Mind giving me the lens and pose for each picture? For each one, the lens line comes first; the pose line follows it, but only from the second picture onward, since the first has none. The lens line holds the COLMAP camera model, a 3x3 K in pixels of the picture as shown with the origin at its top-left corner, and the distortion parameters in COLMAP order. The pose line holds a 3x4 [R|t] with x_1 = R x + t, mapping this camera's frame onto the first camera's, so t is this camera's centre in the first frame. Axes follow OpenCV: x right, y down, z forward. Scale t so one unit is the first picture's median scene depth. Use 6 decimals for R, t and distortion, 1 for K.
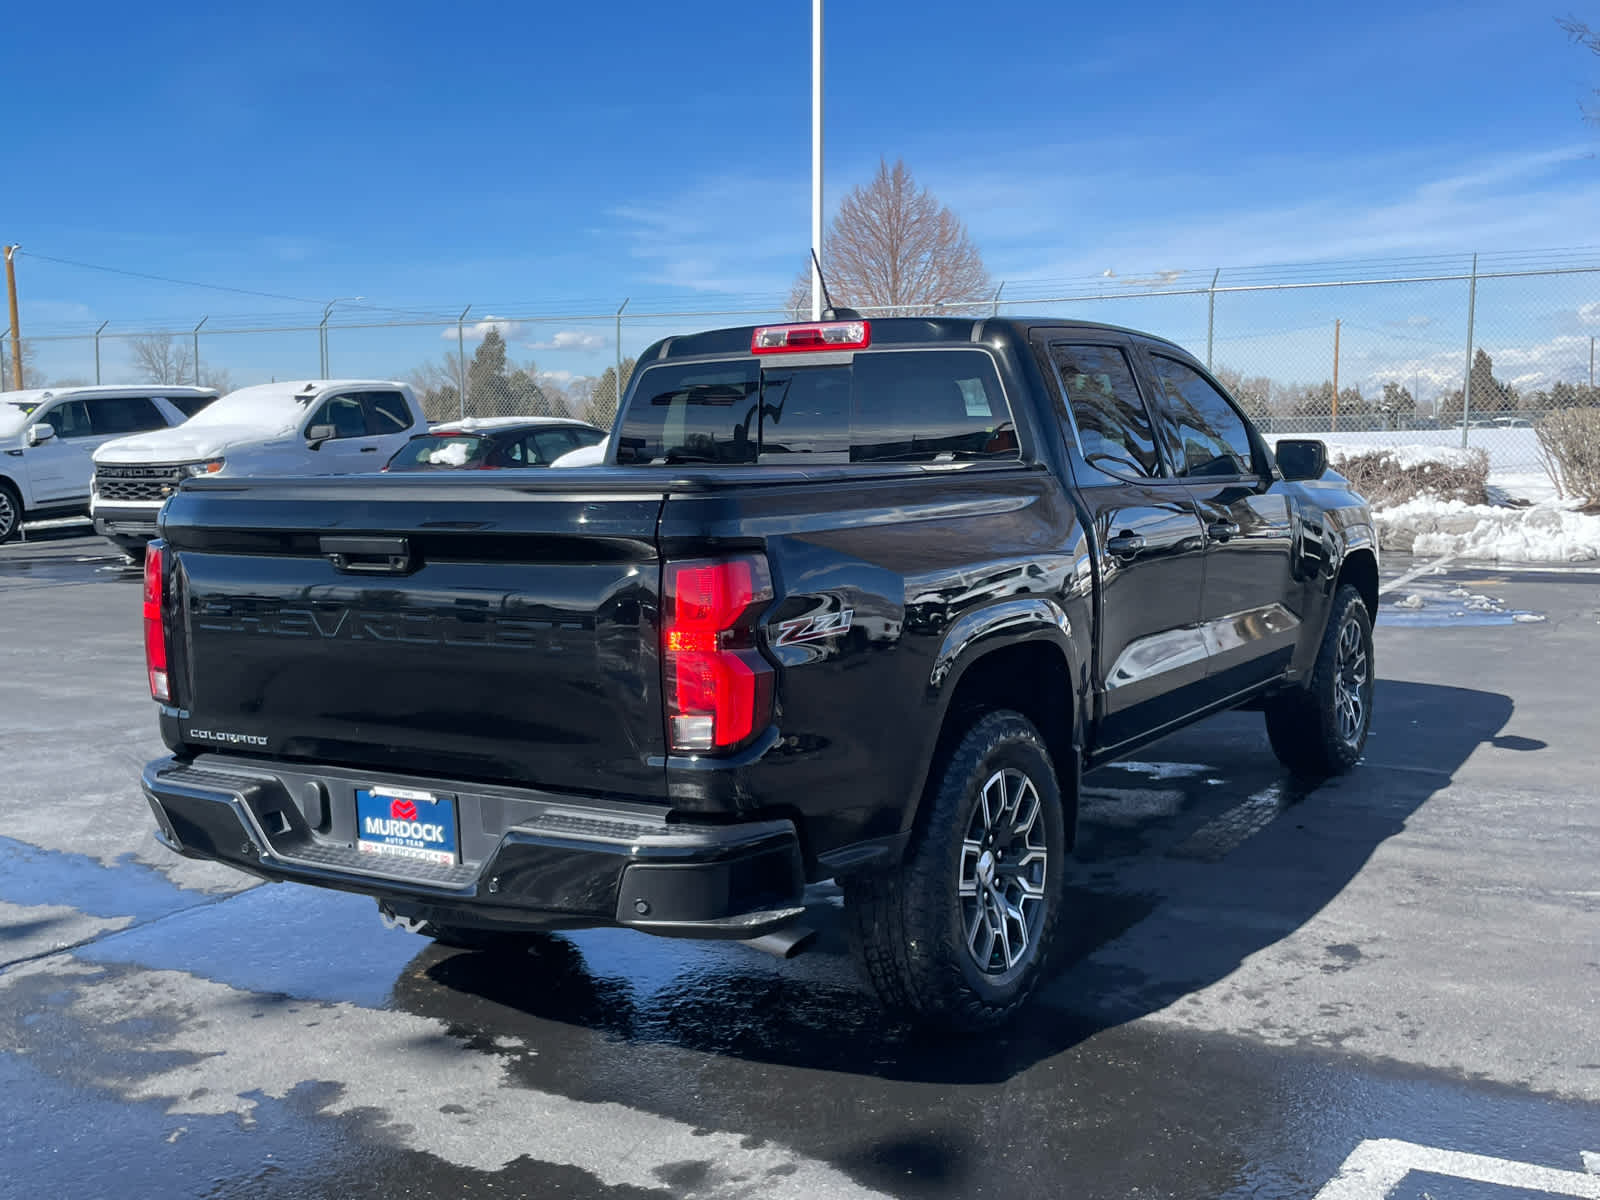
lens RADIAL K [[1664.0, 0, 822.1], [0, 1664.0, 605.7], [0, 0, 1]] dist [0.053524, 0.000000]
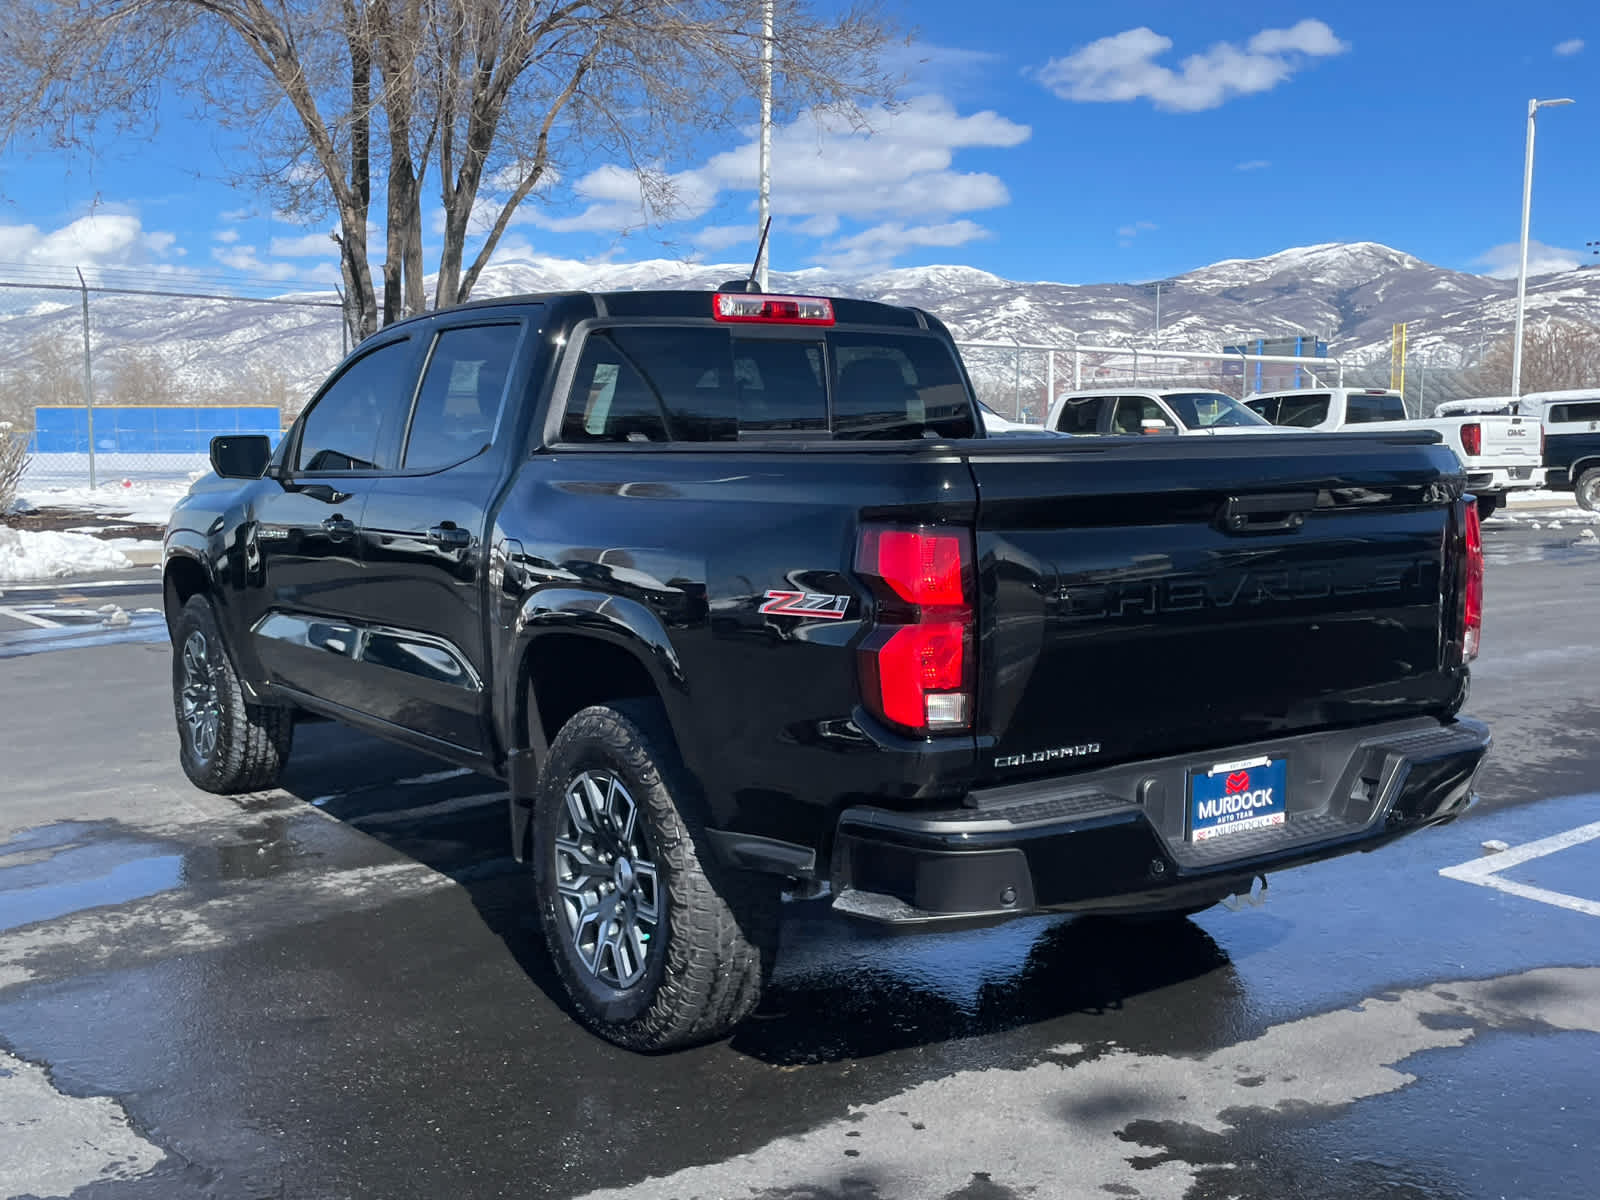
lens RADIAL K [[1664.0, 0, 817.7], [0, 1664.0, 594.0], [0, 0, 1]] dist [0.053524, 0.000000]
pose [[0.400118, -0.068907, 0.913869, -1.058378], [0.092863, 0.995085, 0.034373, -0.034785], [-0.911747, 0.071111, 0.404550, 0.722068]]
